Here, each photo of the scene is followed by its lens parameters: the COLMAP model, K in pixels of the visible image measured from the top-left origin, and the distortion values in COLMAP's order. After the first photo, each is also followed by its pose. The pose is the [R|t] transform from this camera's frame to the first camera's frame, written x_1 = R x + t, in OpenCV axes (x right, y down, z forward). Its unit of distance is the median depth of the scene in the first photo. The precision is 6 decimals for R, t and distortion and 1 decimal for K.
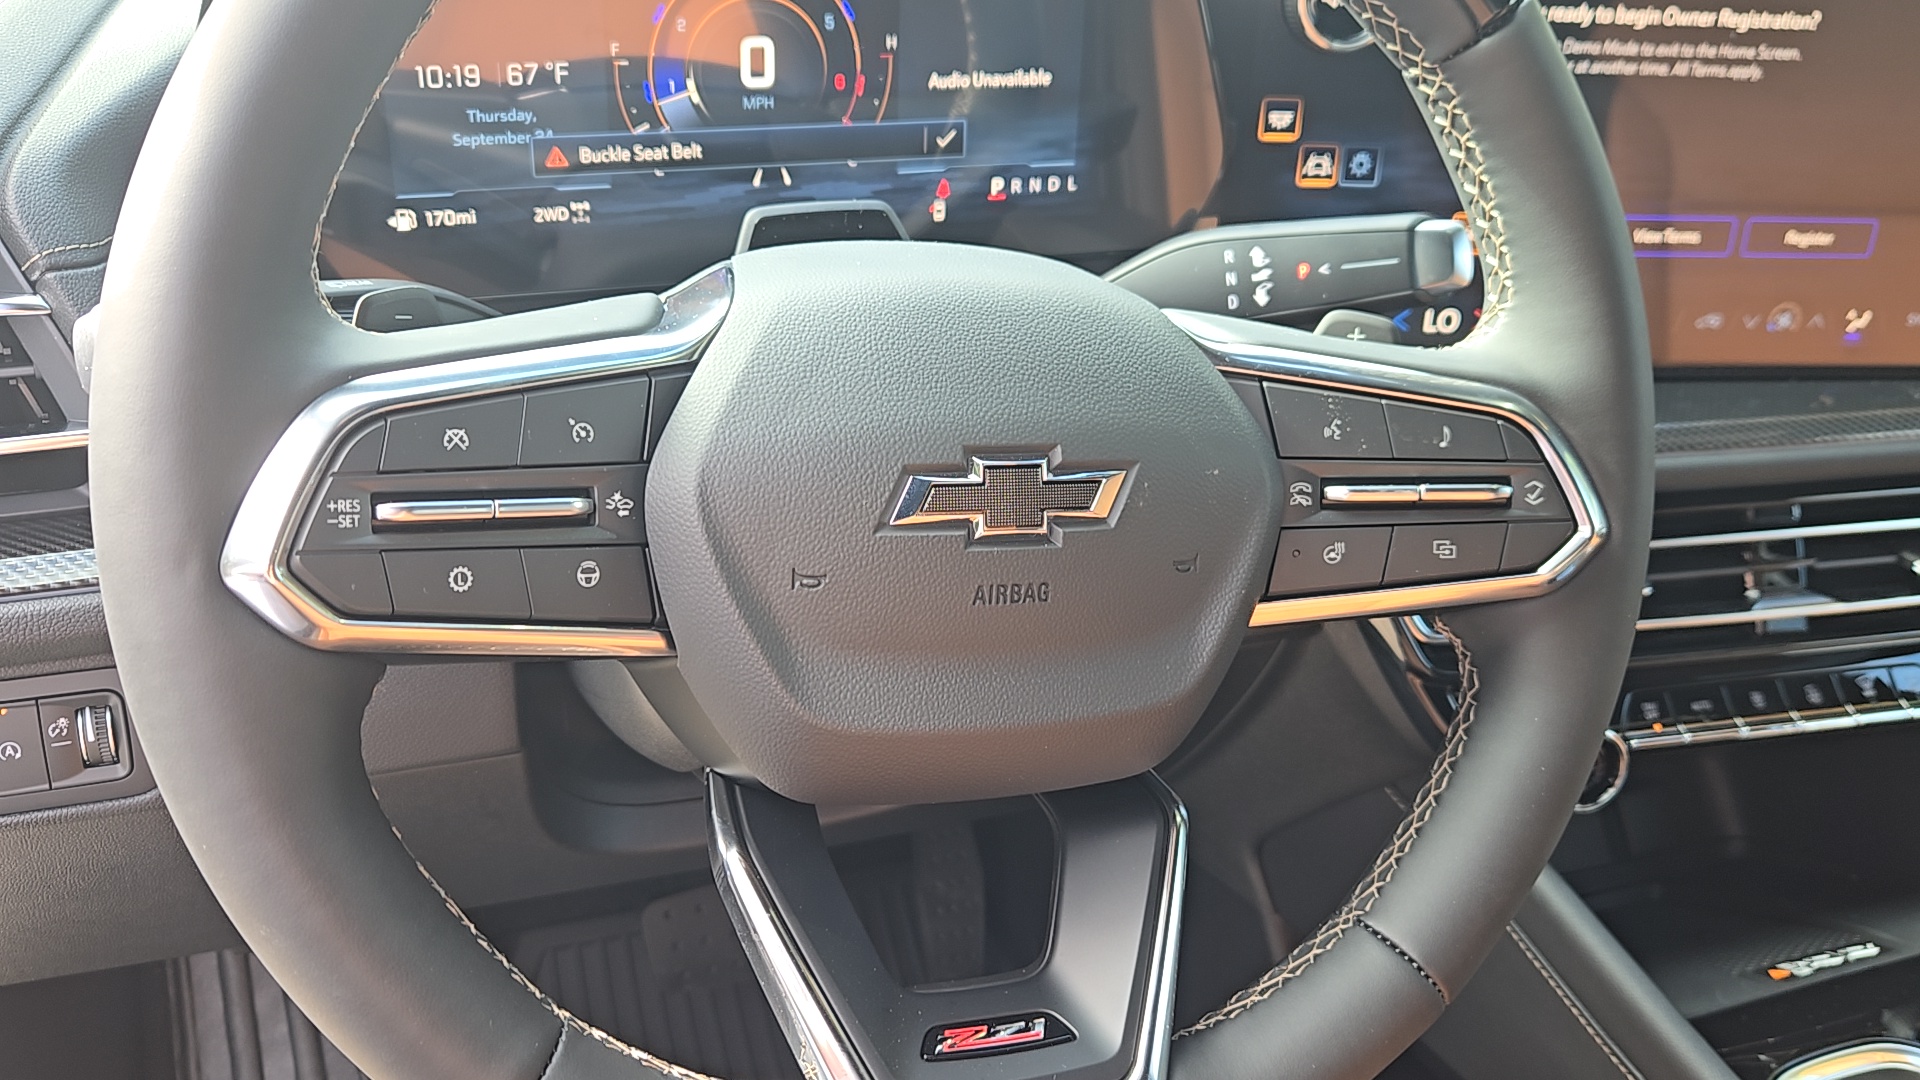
lens RADIAL K [[1605.2, 0, 949.6], [0, 1605.2, 541.0], [0, 0, 1]] dist [0.017366, -0.015387]
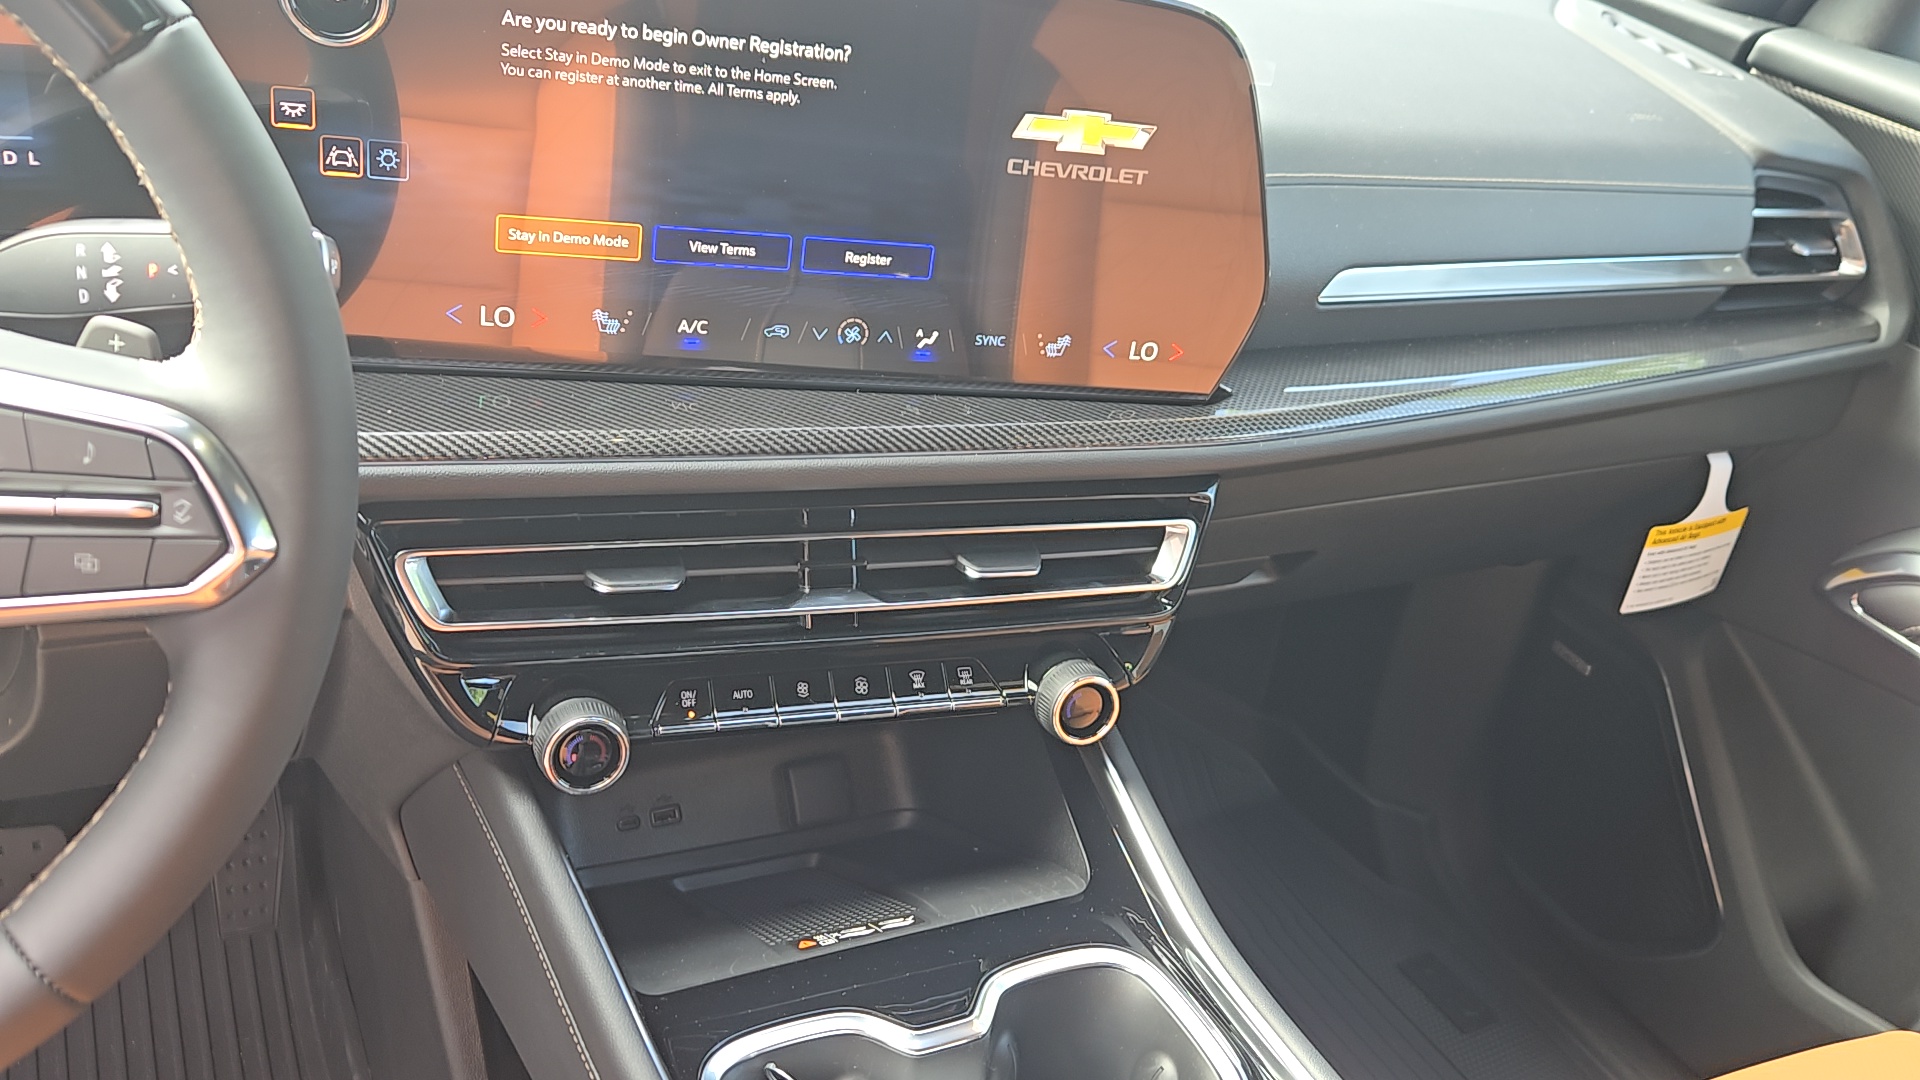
lens RADIAL K [[1605.2, 0, 943.8], [0, 1605.2, 543.3], [0, 0, 1]] dist [0.017366, -0.015387]
pose [[0.989793, 0.040505, 0.136635, 0.540227], [-0.046602, 0.998042, 0.041722, -0.057473], [-0.134678, -0.047663, 0.989742, -0.074409]]
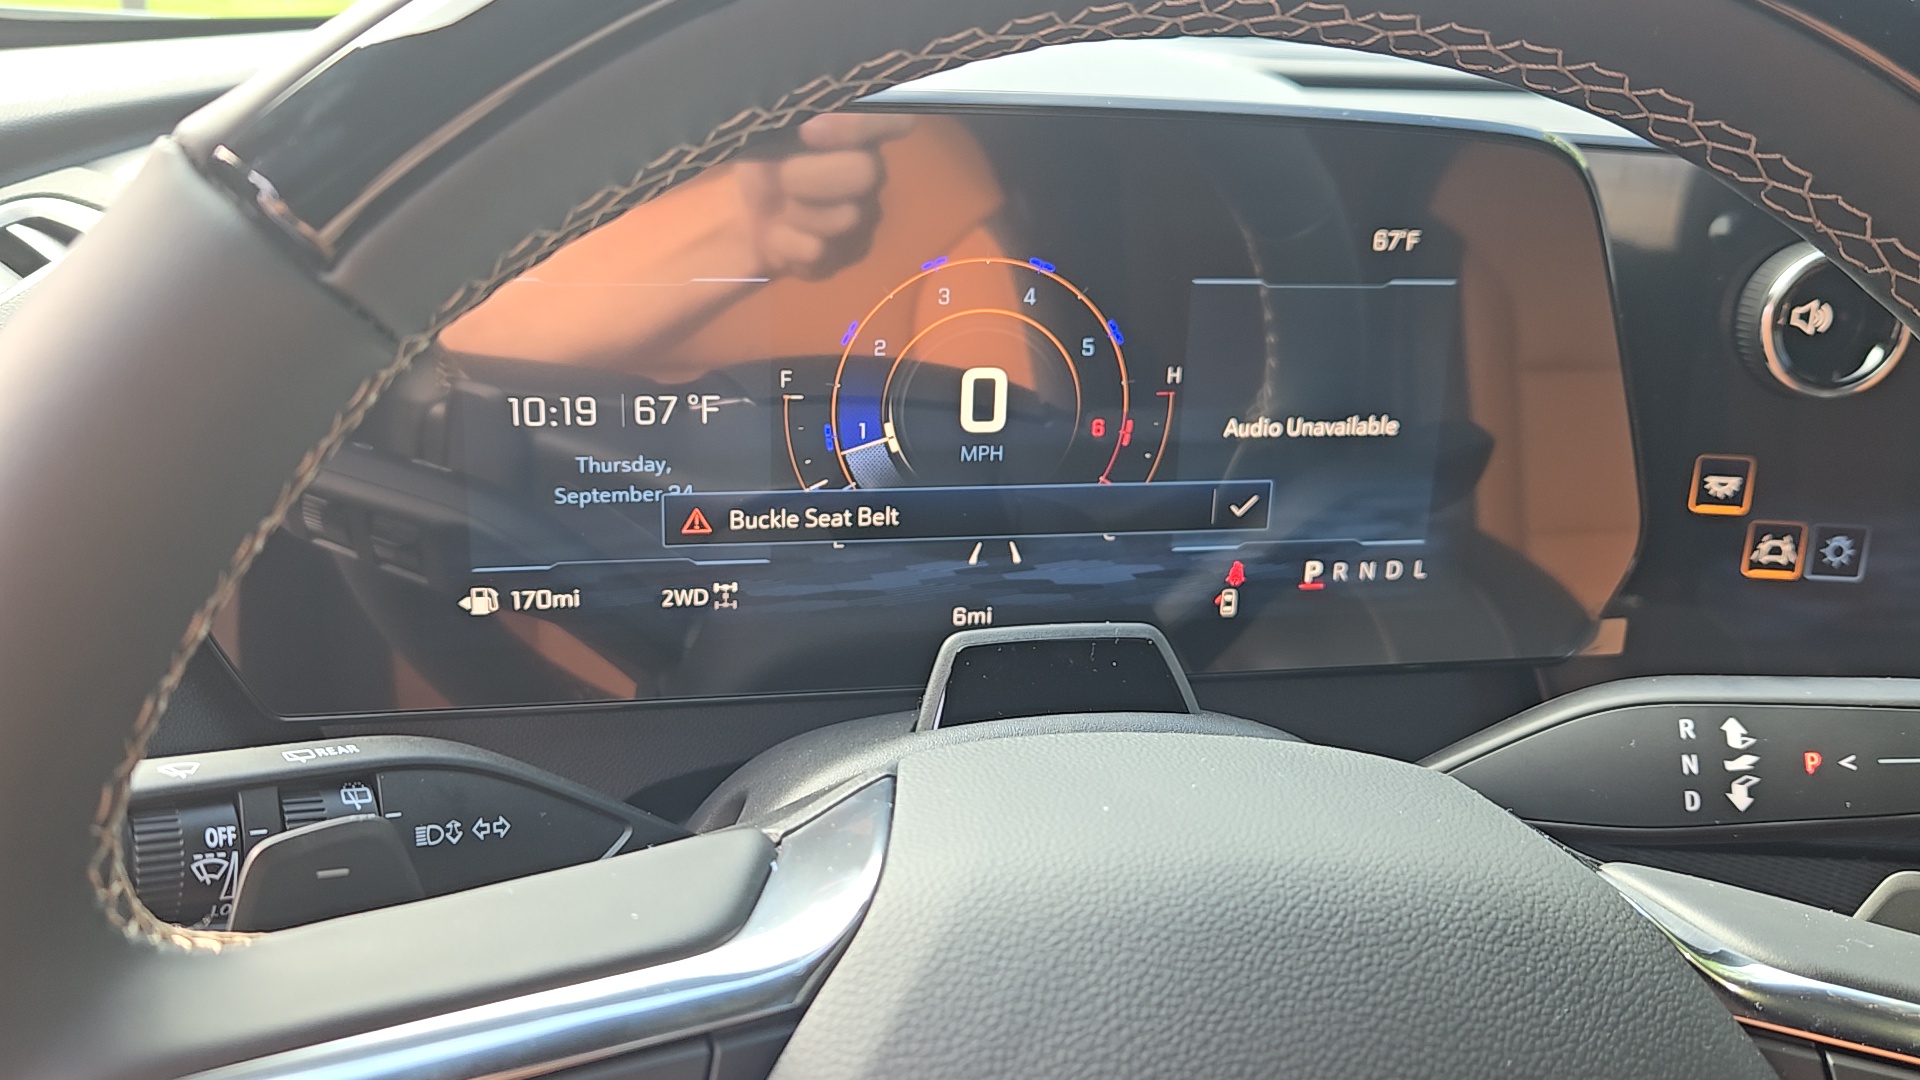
lens RADIAL K [[1605.2, 0, 984.7], [0, 1605.2, 562.0], [0, 0, 1]] dist [0.017366, -0.015387]
pose [[0.989606, 0.050582, -0.134615, -0.019242], [-0.066769, 0.990696, -0.118588, -0.138553], [0.127364, 0.126343, 0.983776, 0.301962]]
